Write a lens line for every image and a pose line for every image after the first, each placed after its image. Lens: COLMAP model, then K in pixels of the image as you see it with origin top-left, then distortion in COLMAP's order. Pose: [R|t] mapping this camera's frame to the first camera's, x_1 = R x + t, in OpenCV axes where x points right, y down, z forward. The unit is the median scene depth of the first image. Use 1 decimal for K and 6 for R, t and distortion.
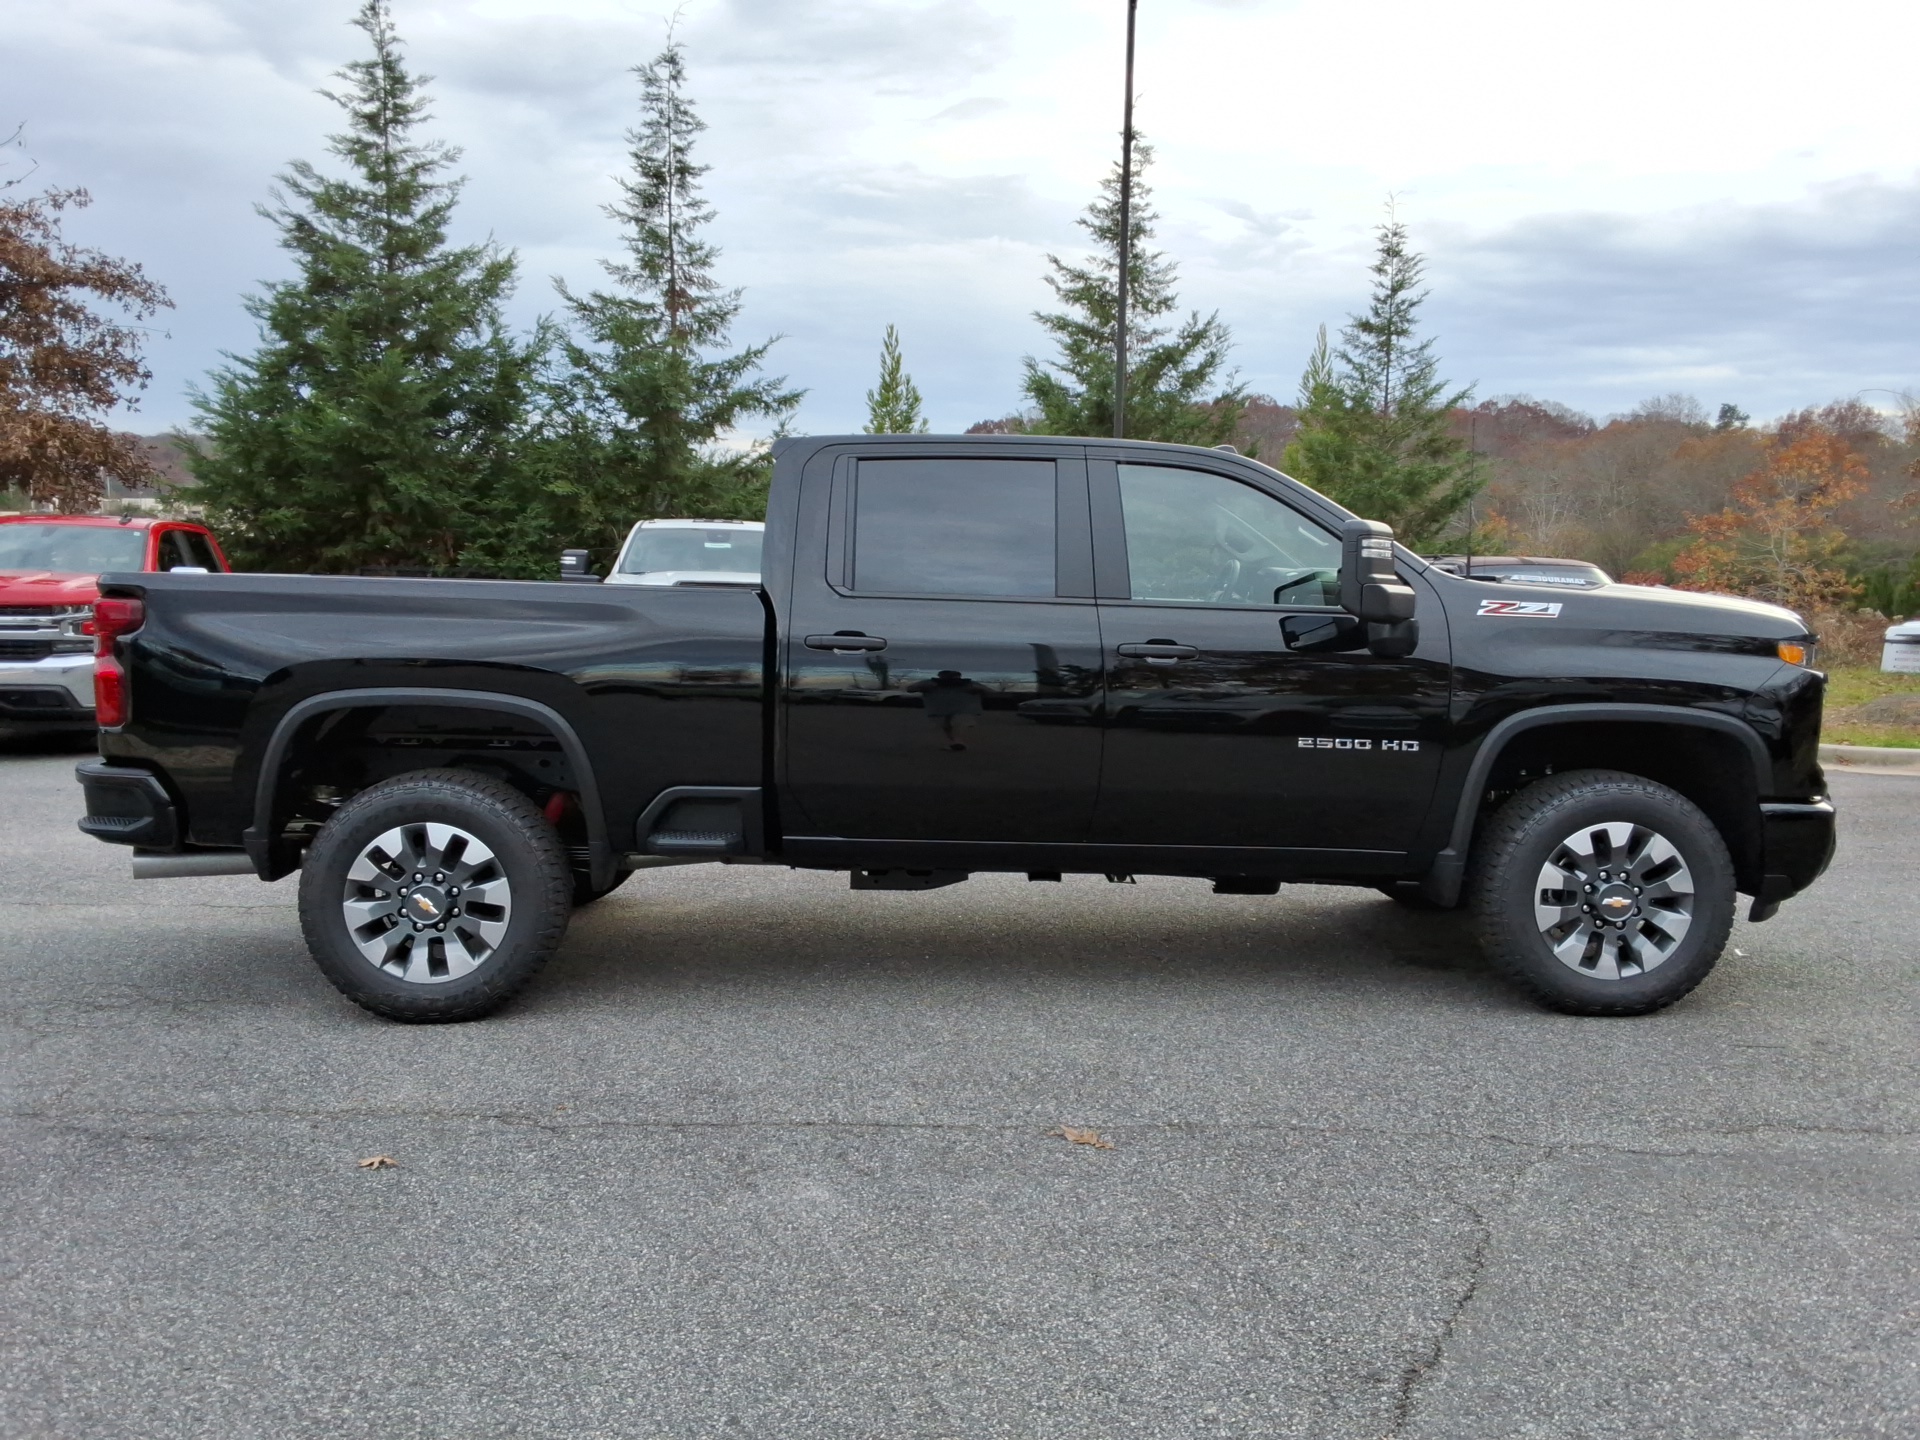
lens RADIAL K [[1542.1, 0, 1021.5], [0, 1542.1, 701.1], [0, 0, 1]] dist [0.108994, -0.166694]
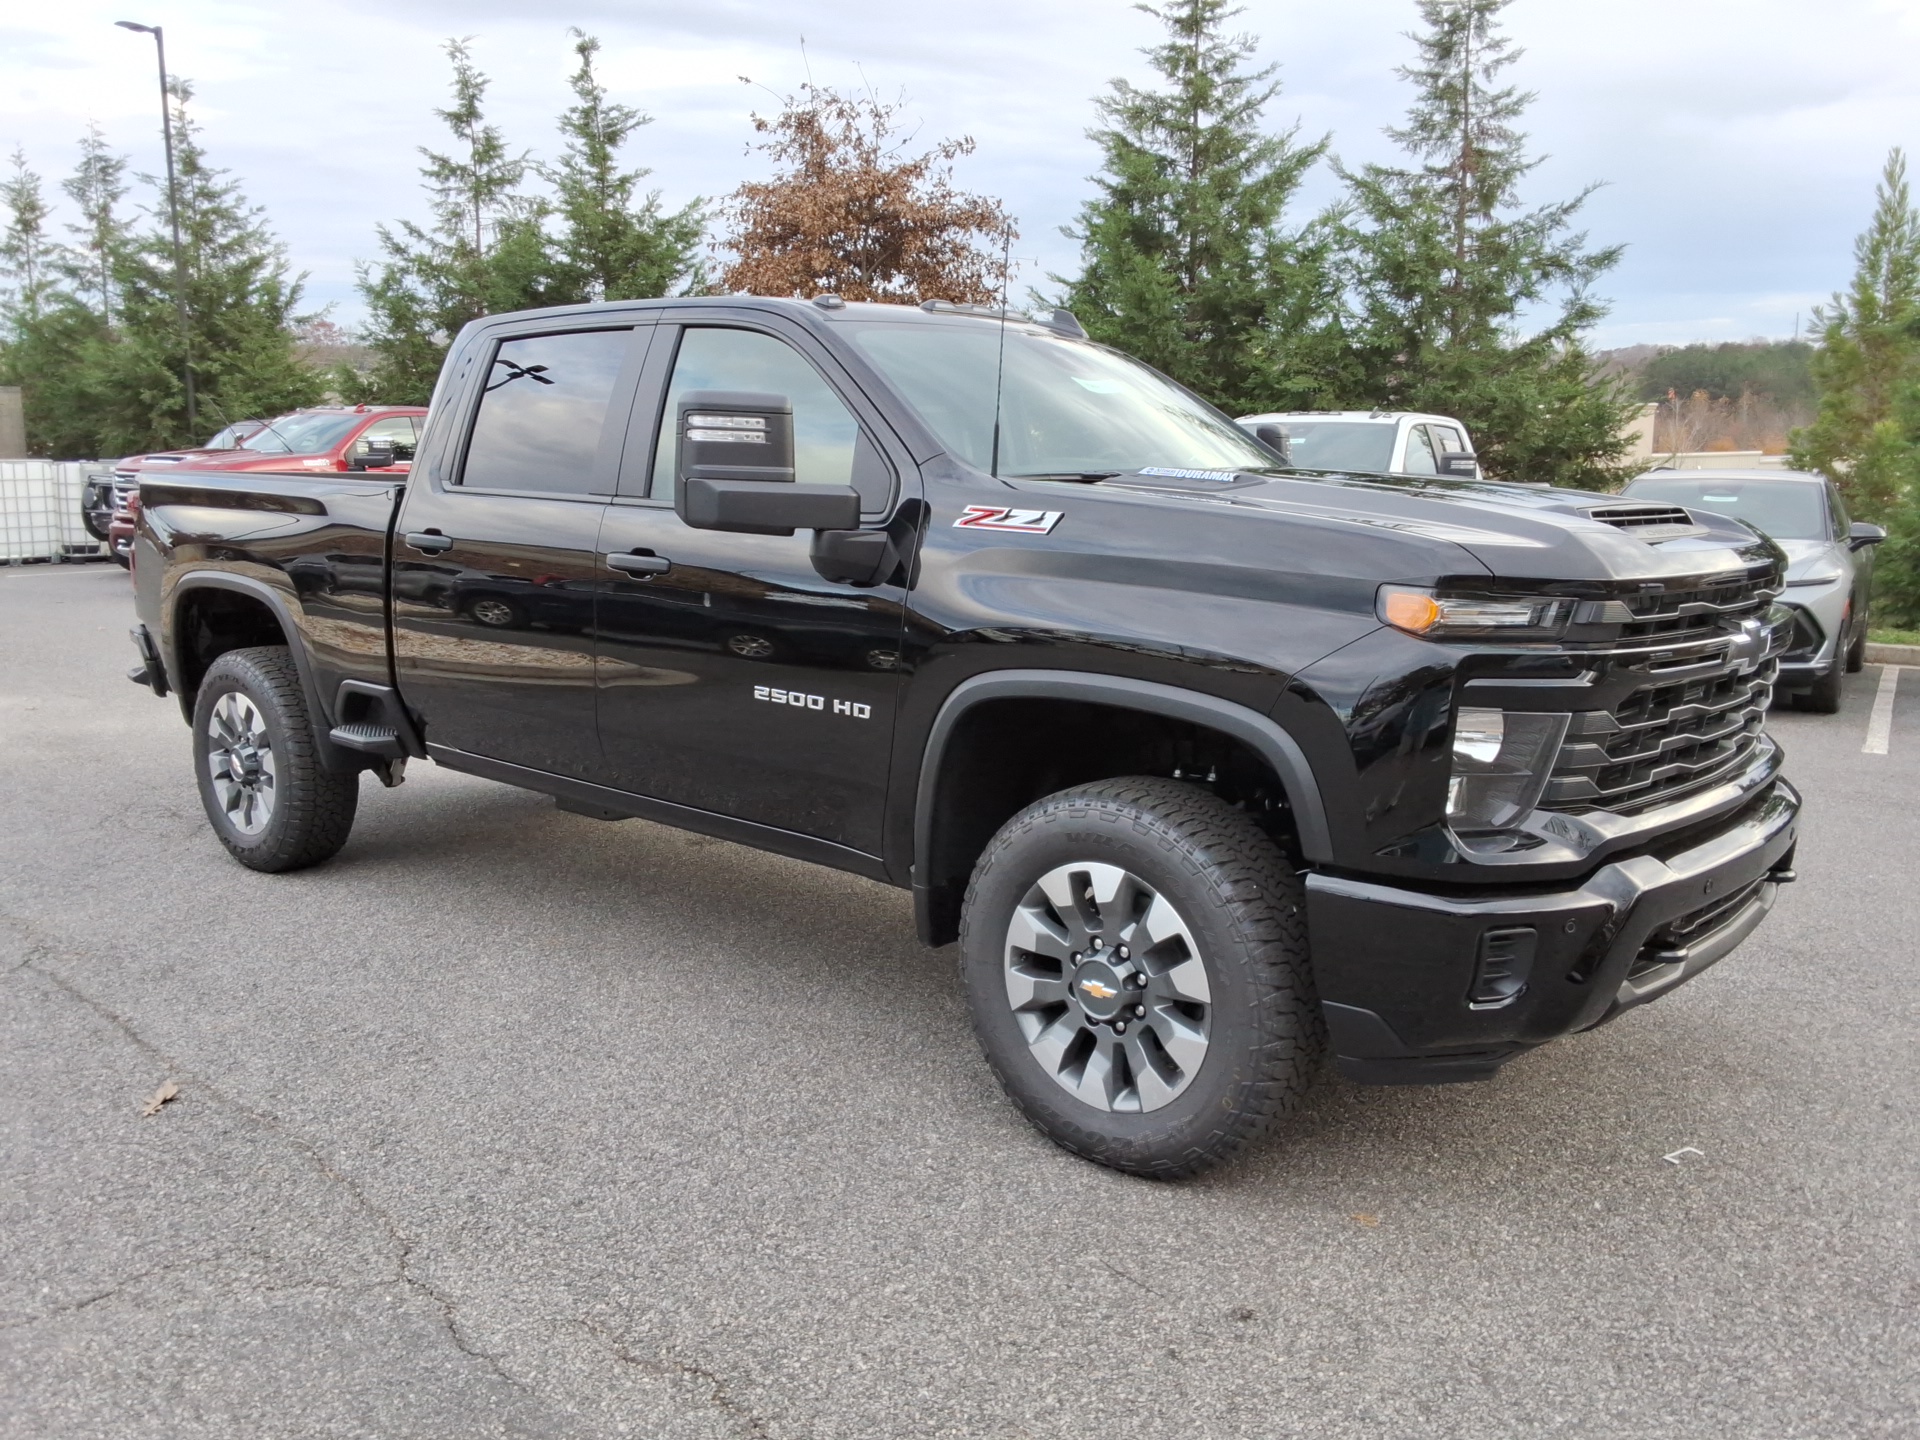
lens RADIAL K [[1542.1, 0, 976.6], [0, 1542.1, 714.4], [0, 0, 1]] dist [0.108994, -0.166694]
pose [[0.726559, 0.100515, -0.679712, 0.223622], [-0.051527, 0.994427, 0.091977, -0.010751], [0.685169, -0.031803, 0.727689, 0.152179]]
